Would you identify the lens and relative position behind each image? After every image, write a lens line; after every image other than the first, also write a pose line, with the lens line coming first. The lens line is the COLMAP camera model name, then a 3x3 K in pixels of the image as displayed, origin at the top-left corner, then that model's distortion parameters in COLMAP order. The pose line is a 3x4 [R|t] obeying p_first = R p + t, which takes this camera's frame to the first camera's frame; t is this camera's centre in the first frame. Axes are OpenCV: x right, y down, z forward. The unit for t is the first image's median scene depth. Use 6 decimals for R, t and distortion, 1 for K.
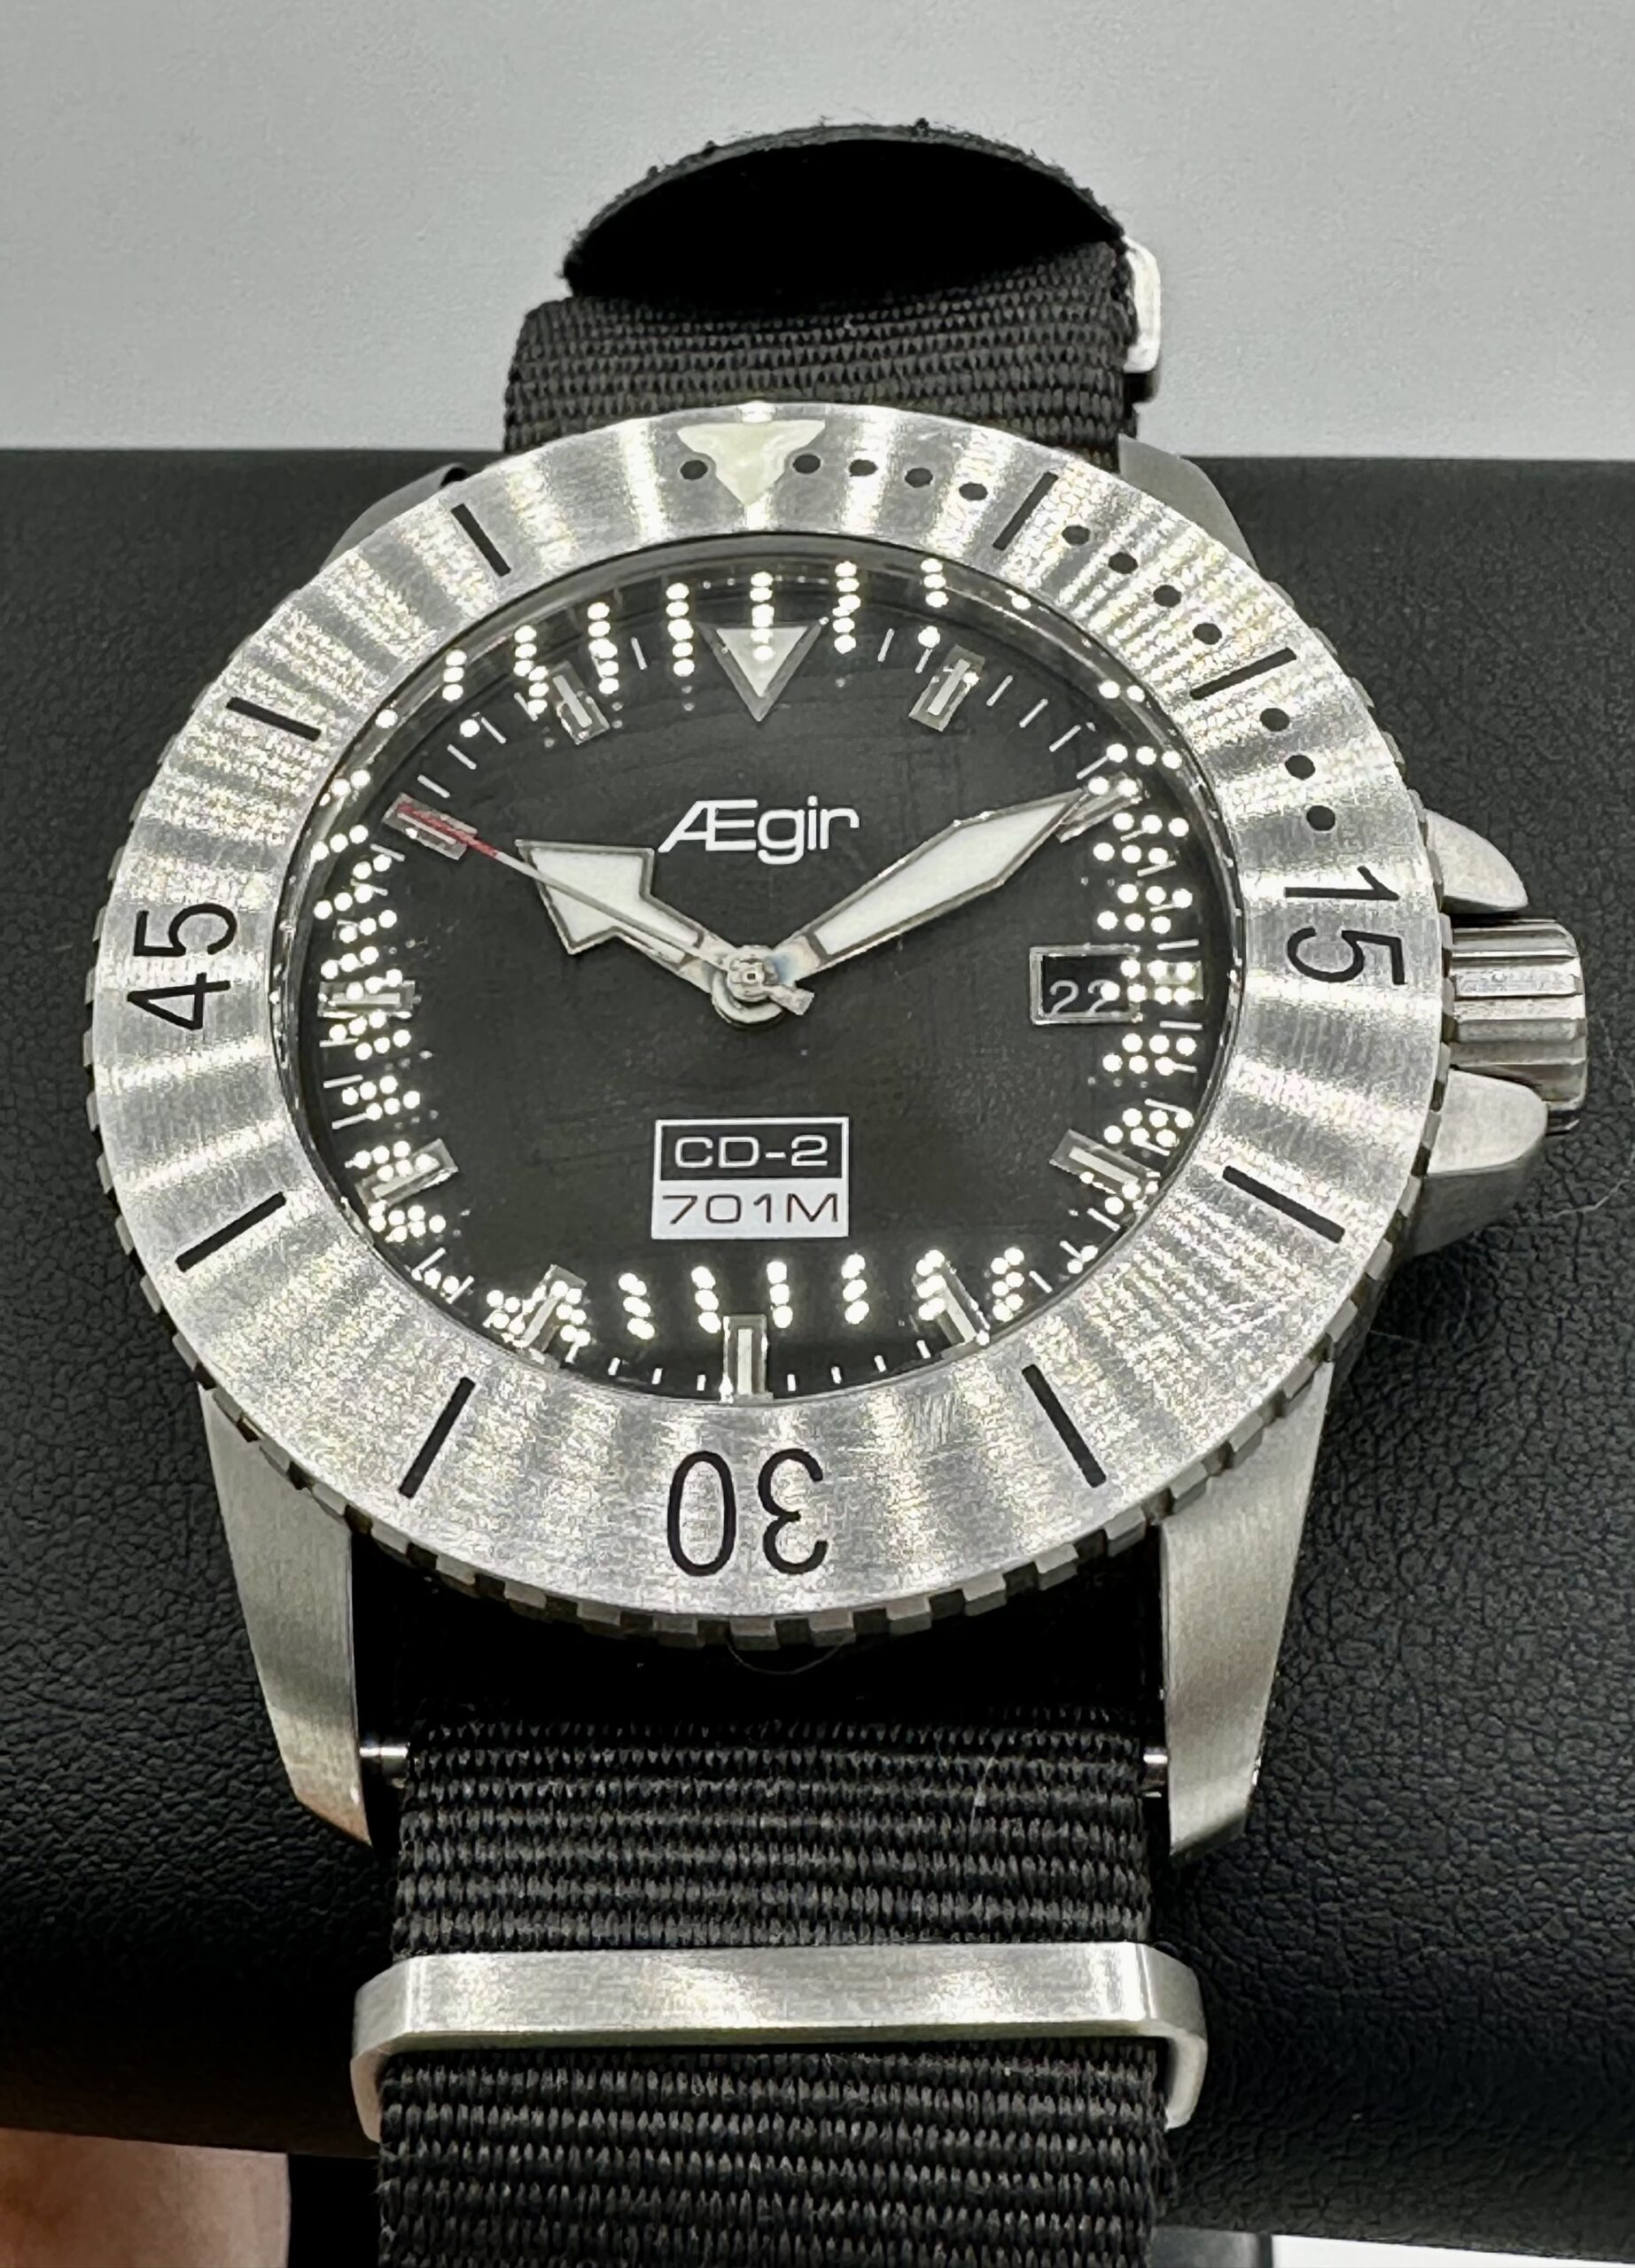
lens RADIAL K [[3787.3, 0, 809.8], [0, 3787.3, 1022.4], [0, 0, 1]] dist [0.039351, 0.105310]
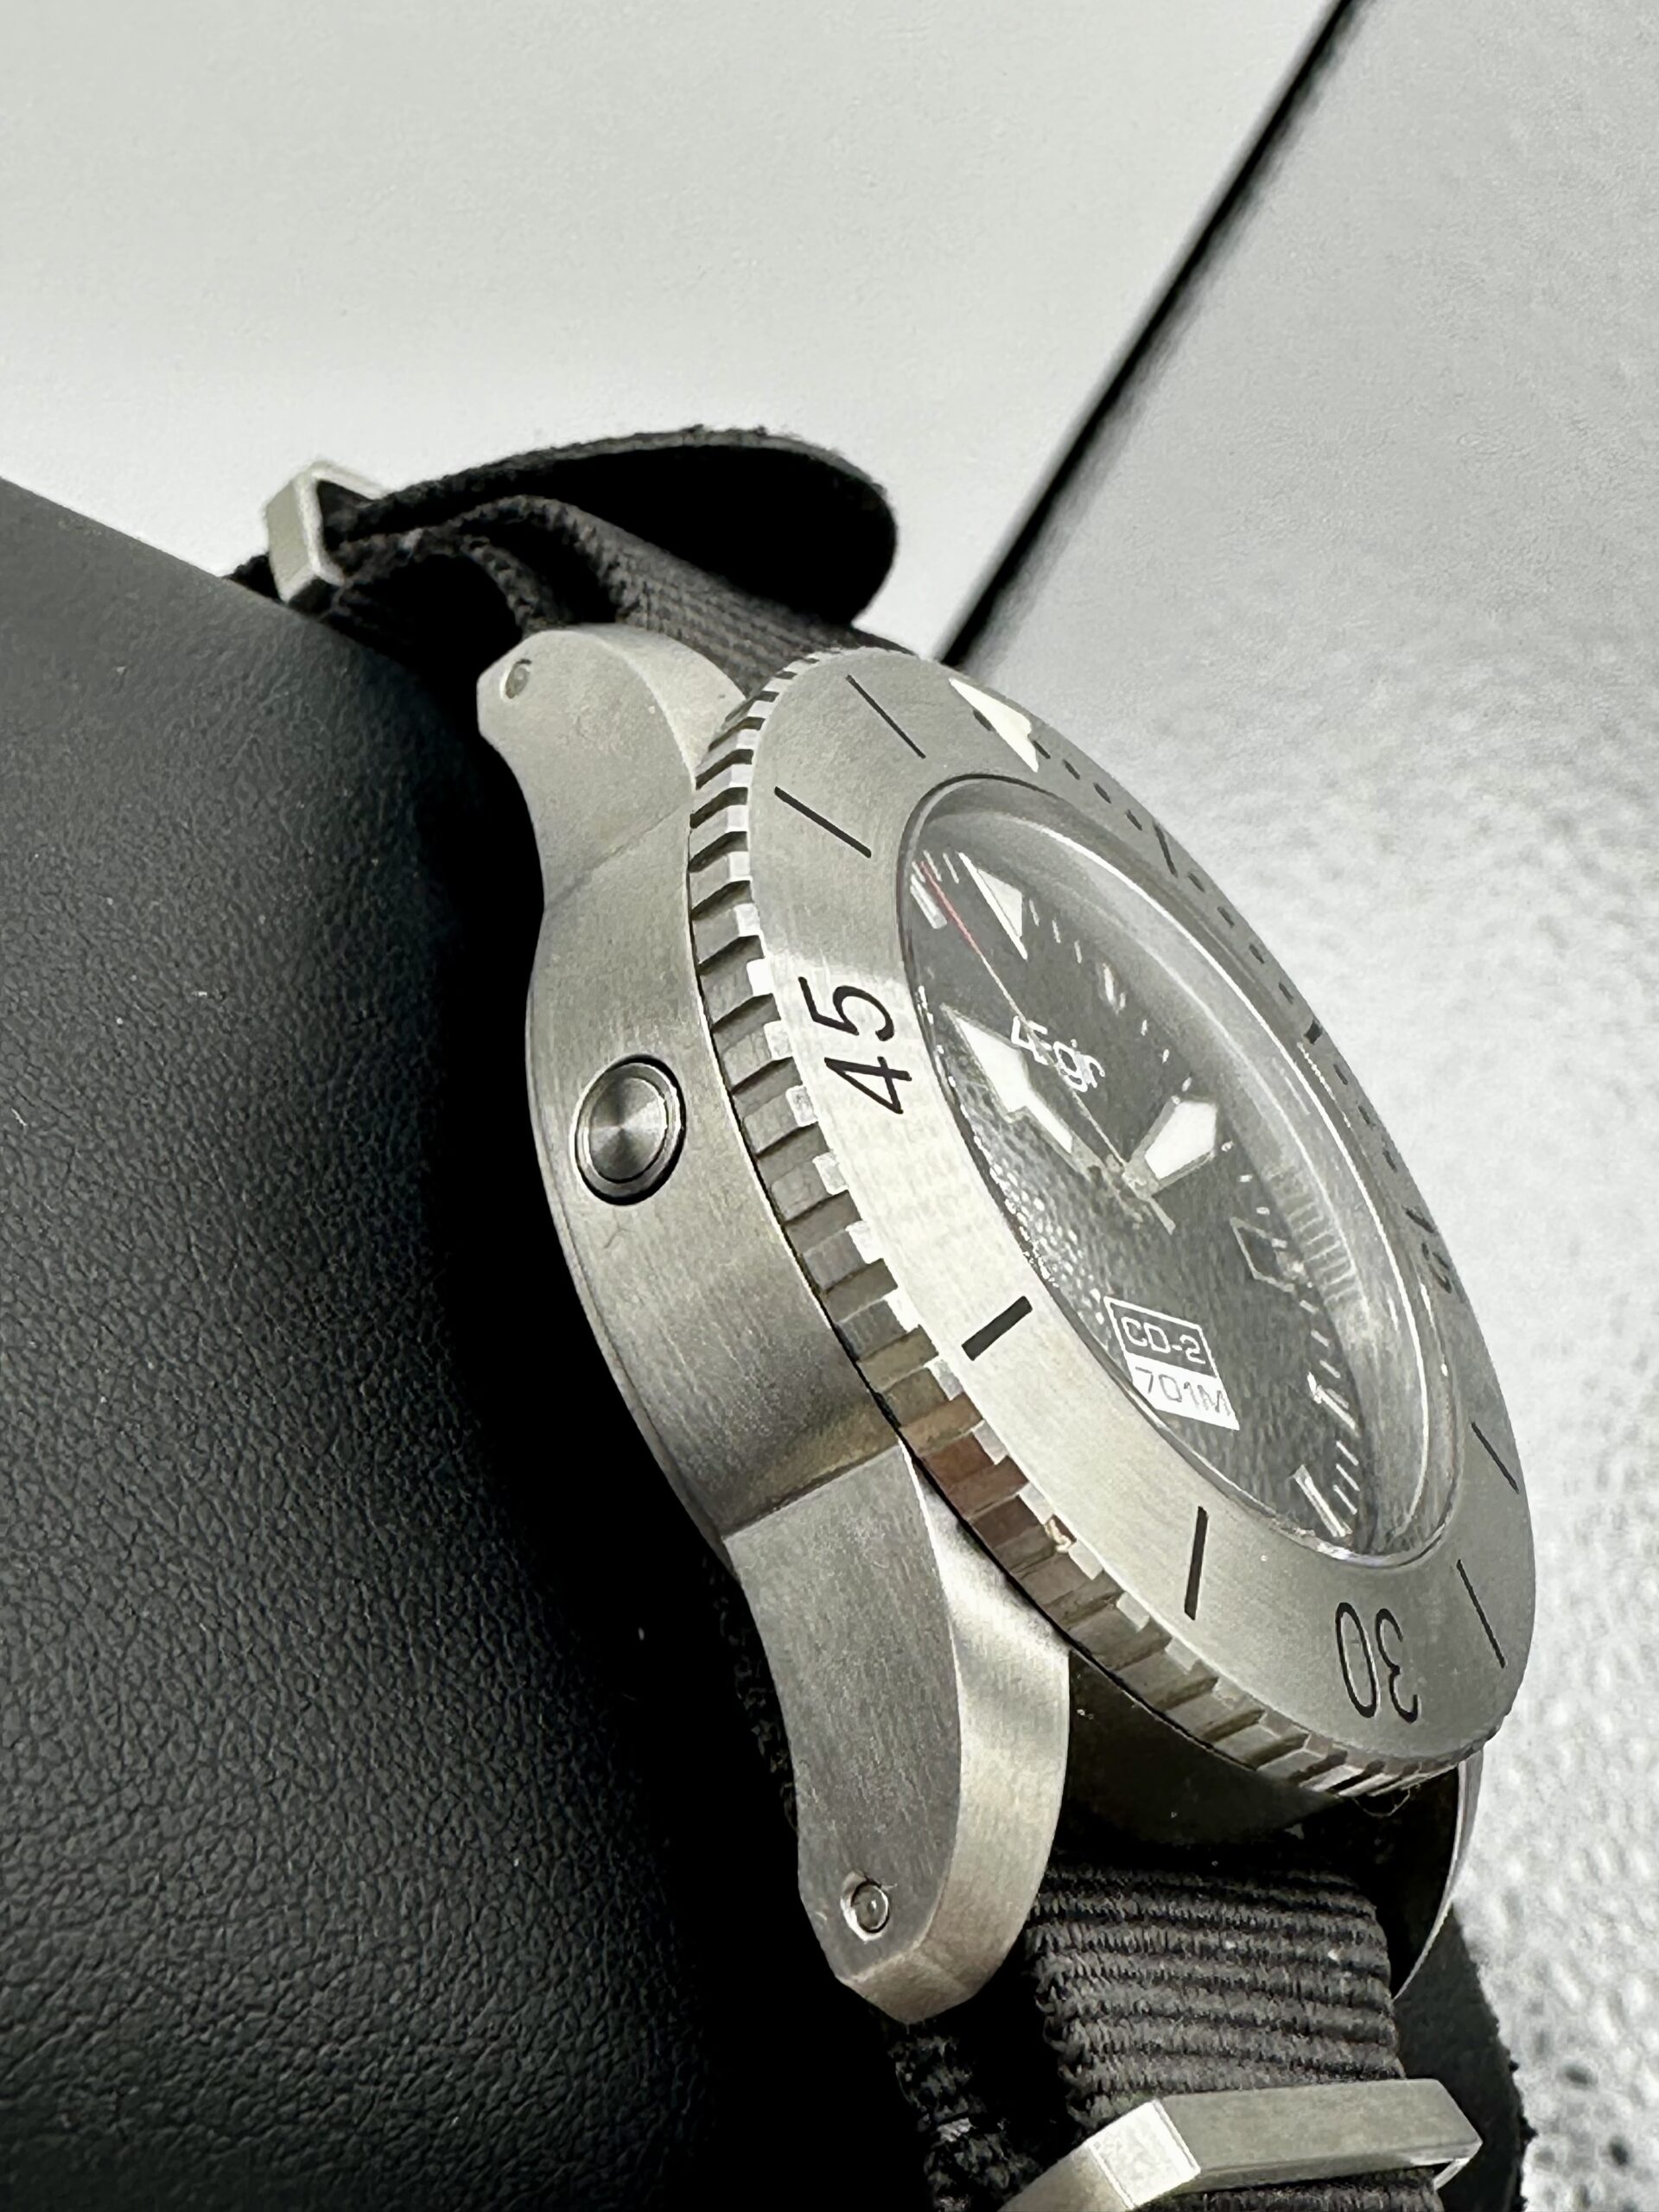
lens RADIAL K [[3160.1, 0, 829.5], [0, 3160.1, 1106.0], [0, 0, 1]] dist [0.035604, 0.039083]
pose [[0.543596, 0.232883, 0.806393, -0.807539], [-0.095814, 0.971675, -0.216027, 0.172272], [-0.833860, 0.040168, 0.550512, 0.577484]]
